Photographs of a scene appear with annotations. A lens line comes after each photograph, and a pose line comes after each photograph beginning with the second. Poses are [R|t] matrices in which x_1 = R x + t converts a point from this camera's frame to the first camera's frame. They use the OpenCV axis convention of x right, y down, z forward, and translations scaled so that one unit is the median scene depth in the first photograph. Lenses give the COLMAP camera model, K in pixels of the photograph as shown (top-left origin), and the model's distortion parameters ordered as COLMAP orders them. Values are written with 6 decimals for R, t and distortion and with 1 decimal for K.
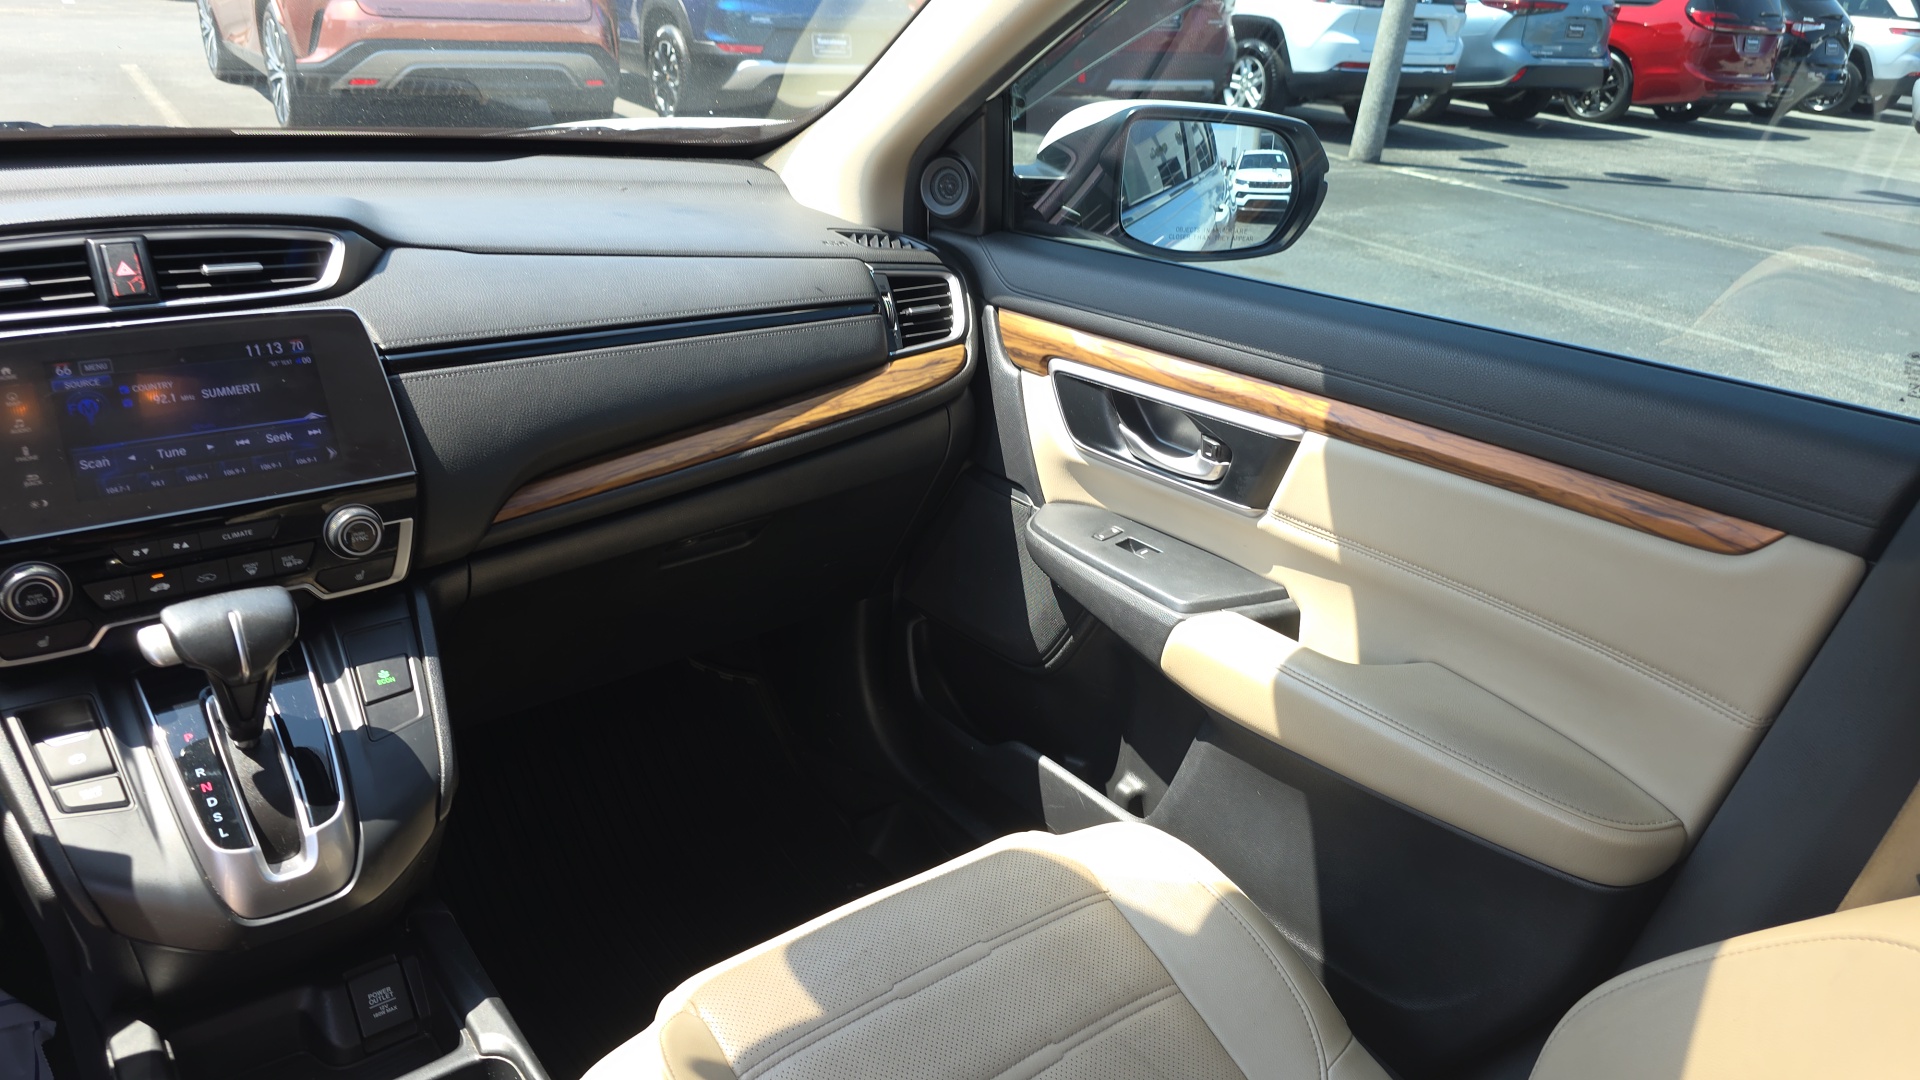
lens RADIAL K [[1299.2, 0, 969.1], [0, 1299.2, 508.9], [0, 0, 1]] dist [0.039198, -0.046626]
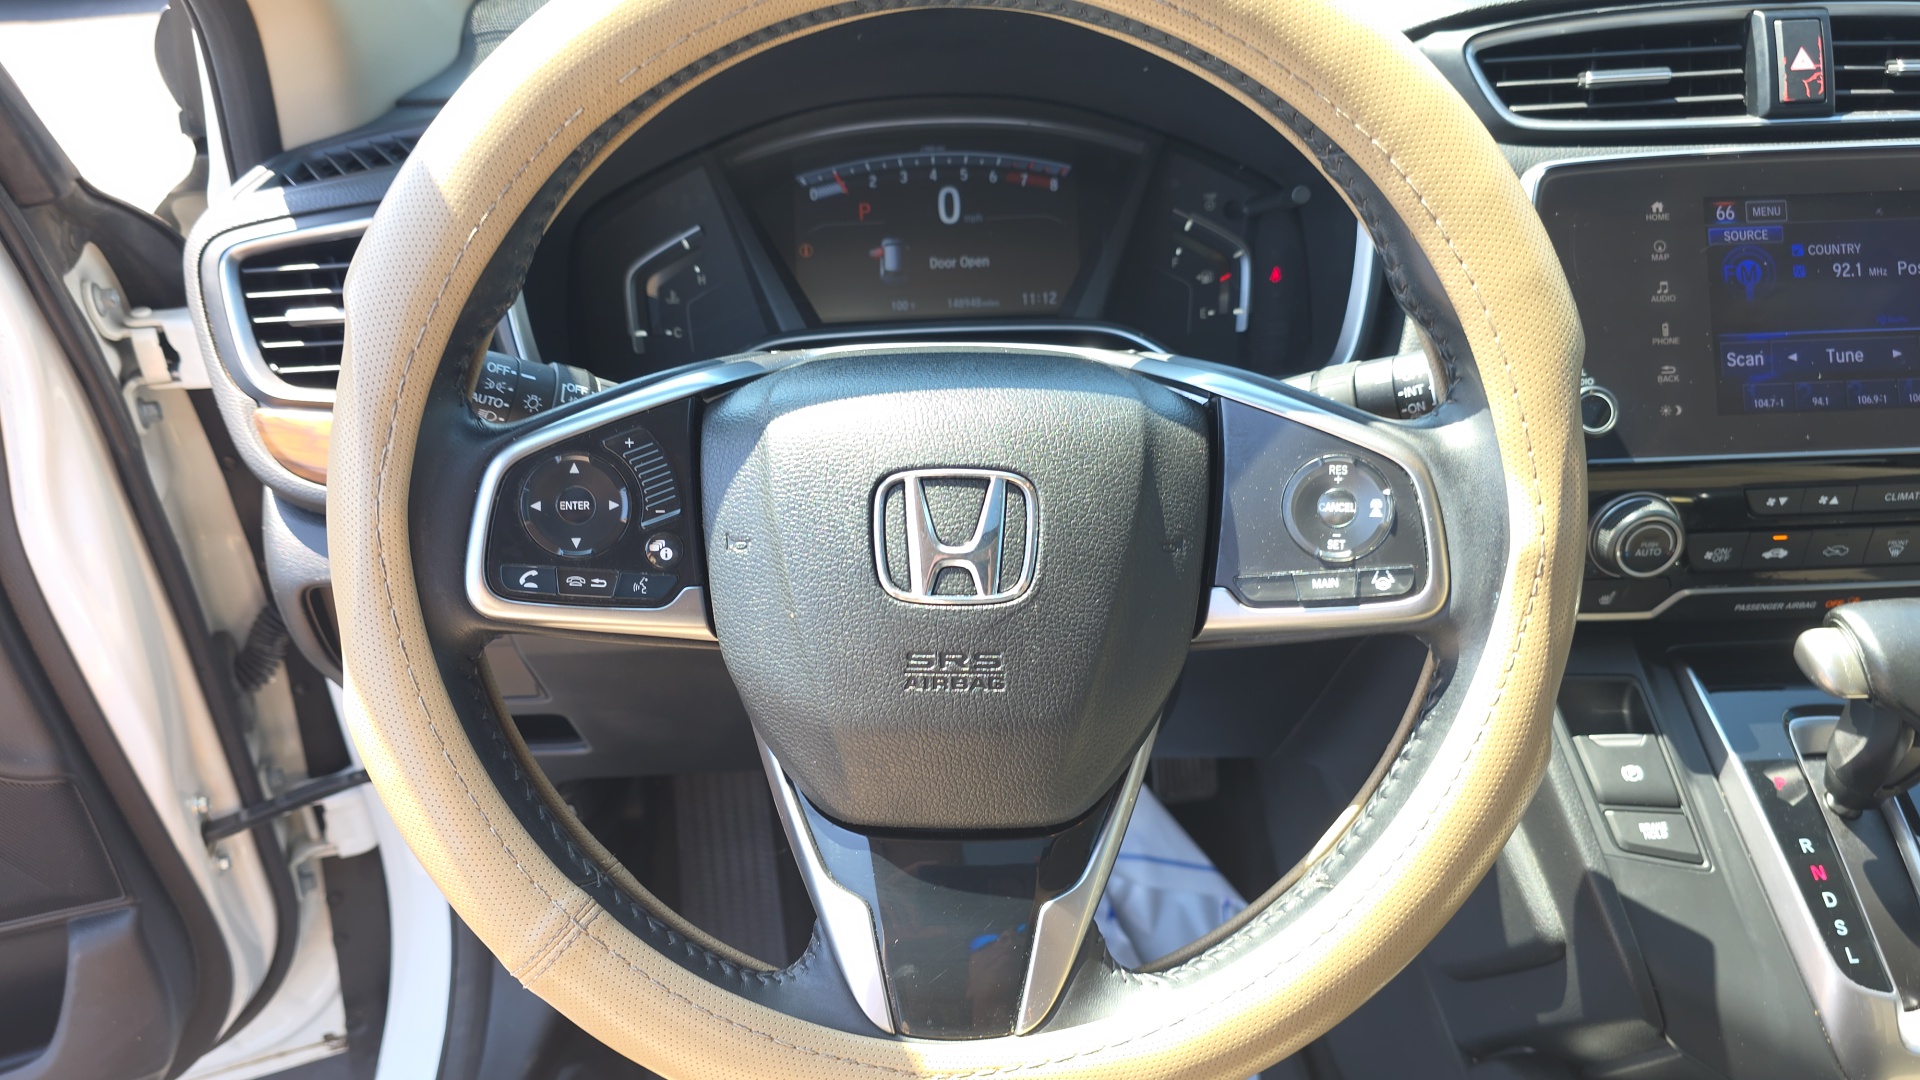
lens RADIAL K [[1314.5, 0, 947.2], [0, 1314.5, 549.3], [0, 0, 1]] dist [0.051745, -0.056551]
pose [[0.793543, 0.245539, -0.556777, -0.510731], [-0.154587, 0.966304, 0.205816, -0.015324], [0.588551, -0.077253, 0.804761, 0.175960]]
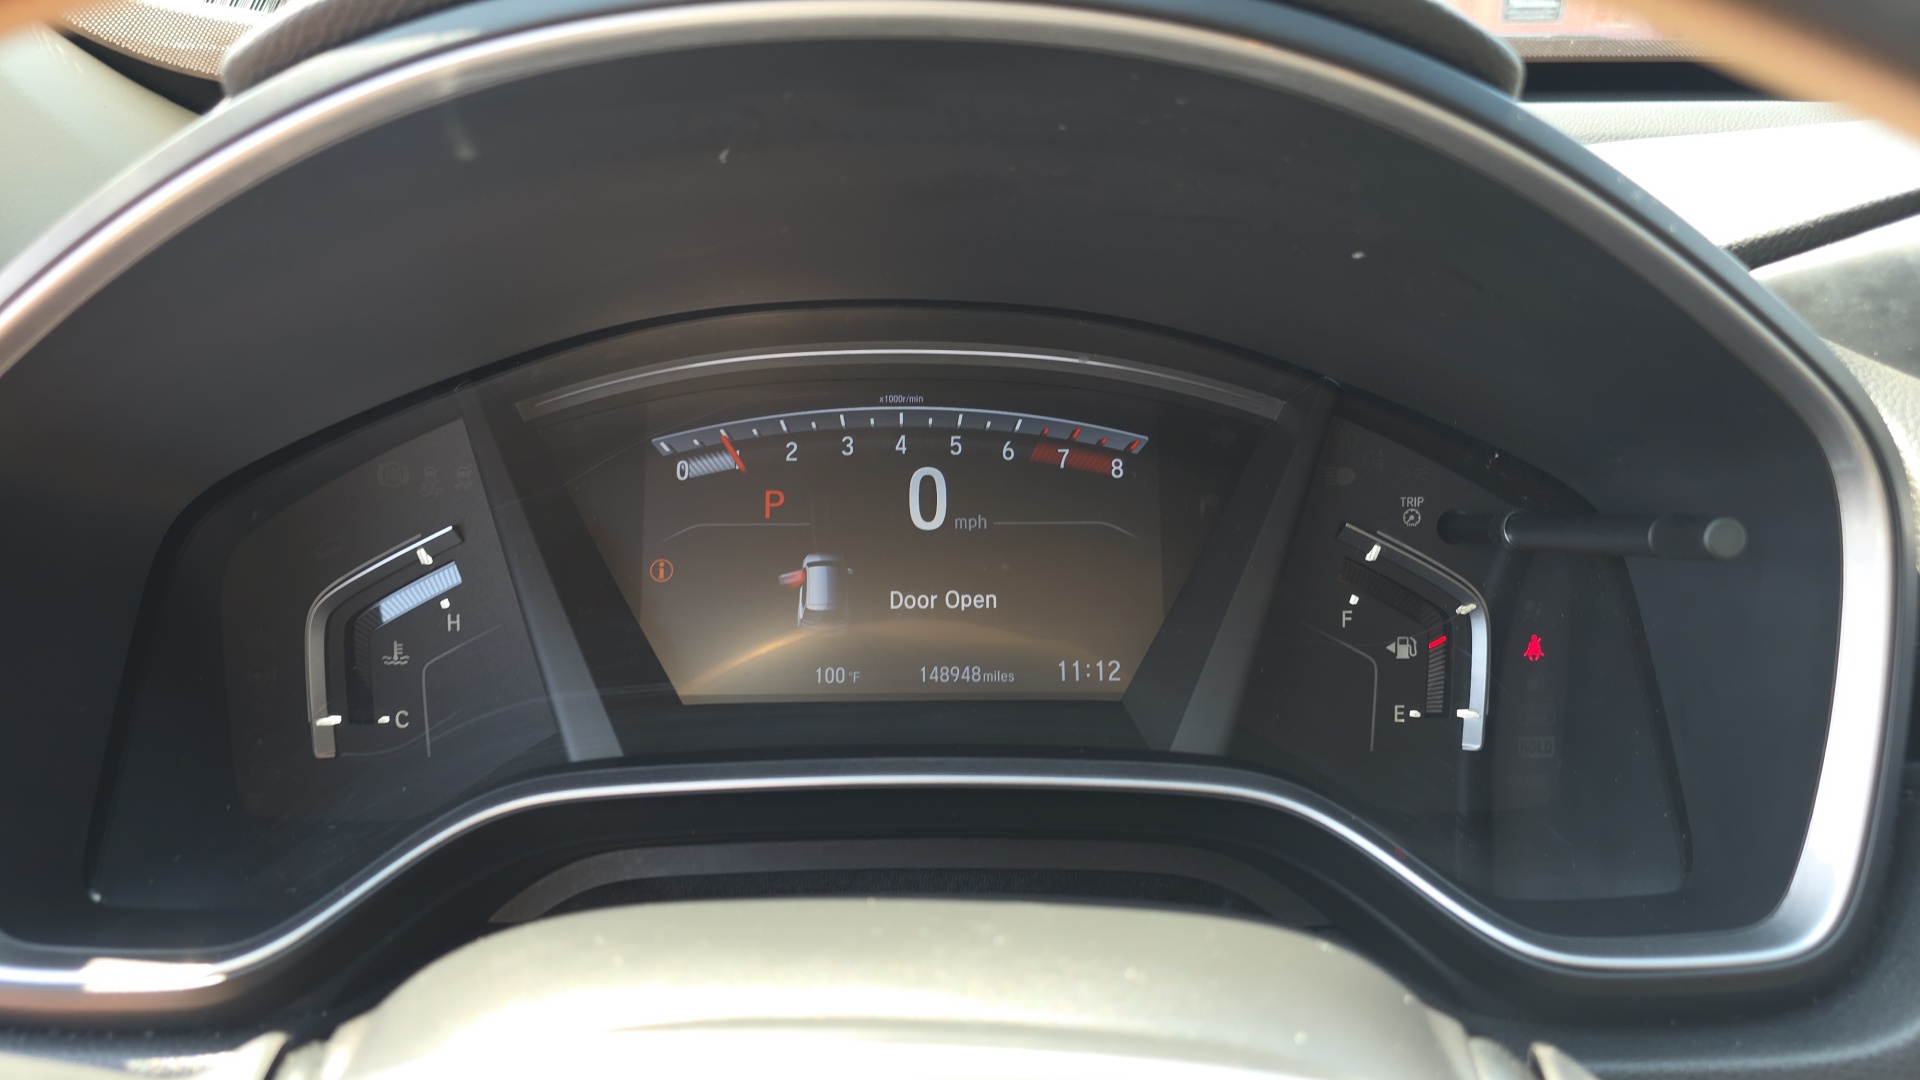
lens RADIAL K [[1341.0, 0, 949.0], [0, 1341.0, 546.1], [0, 0, 1]] dist [0.033871, -0.054531]
pose [[0.799957, 0.164580, -0.577046, -0.726292], [-0.187029, 0.982133, 0.020836, -0.045732], [0.570165, 0.091256, 0.816446, 0.458849]]
